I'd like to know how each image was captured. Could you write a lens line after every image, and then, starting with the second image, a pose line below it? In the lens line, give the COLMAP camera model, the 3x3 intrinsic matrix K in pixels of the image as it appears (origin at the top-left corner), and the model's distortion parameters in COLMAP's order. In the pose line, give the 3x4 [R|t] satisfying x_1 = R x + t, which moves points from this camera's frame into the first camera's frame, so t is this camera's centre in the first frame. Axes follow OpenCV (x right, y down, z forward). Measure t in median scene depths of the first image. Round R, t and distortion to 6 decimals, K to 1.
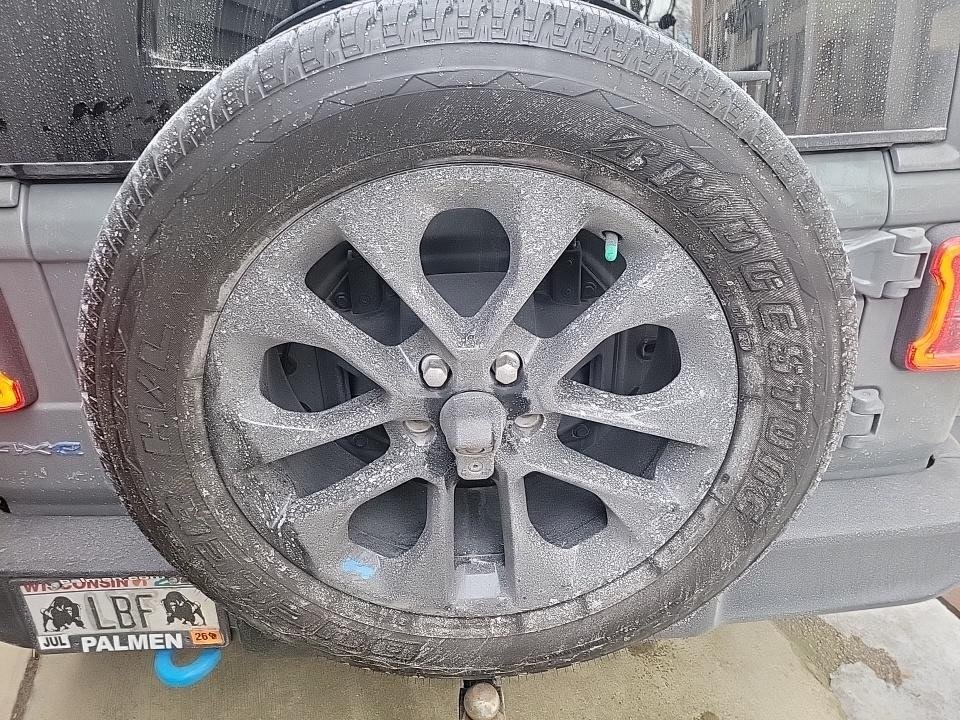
lens RADIAL K [[716.8, 0, 471.6], [0, 716.8, 367.6], [0, 0, 1]] dist [0.029171, -0.001973]
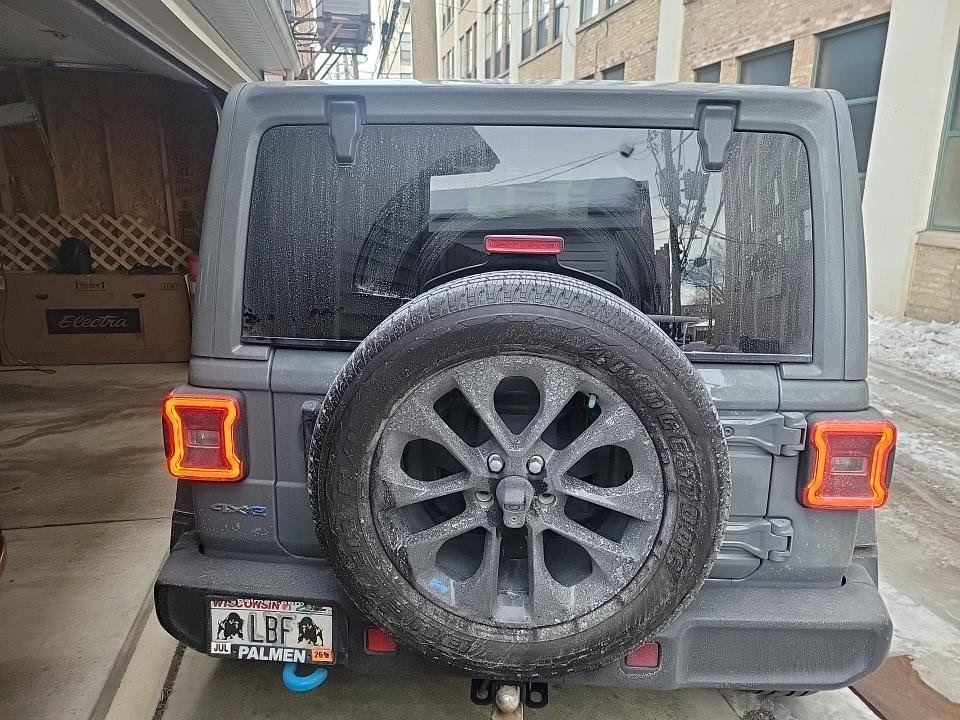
lens RADIAL K [[707.2, 0, 480.2], [0, 707.2, 348.6], [0, 0, 1]] dist [0.030939, -0.001228]
pose [[0.993713, 0.070547, -0.086934, 0.040212], [-0.091591, 0.958810, -0.268874, 0.192524], [0.064385, 0.275146, 0.959244, -0.723753]]
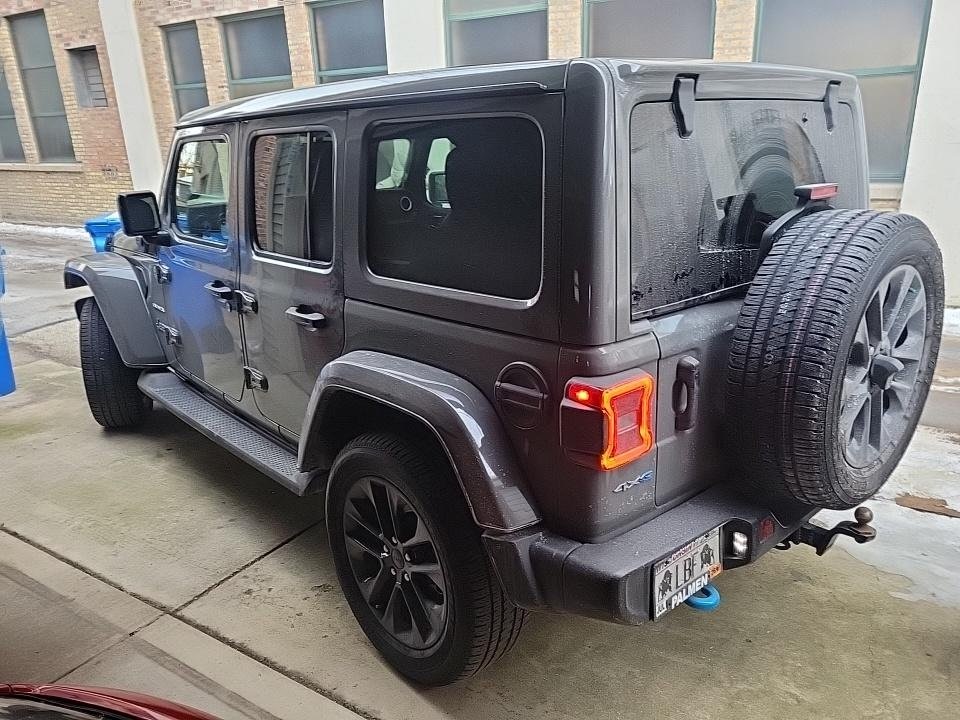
lens RADIAL K [[716.8, 0, 471.6], [0, 716.8, 367.6], [0, 0, 1]] dist [0.029171, -0.001973]
pose [[0.770206, -0.187118, 0.609729, -2.417229], [0.319750, 0.940462, -0.115290, -0.080538], [-0.551854, 0.283758, 0.784180, -0.182641]]
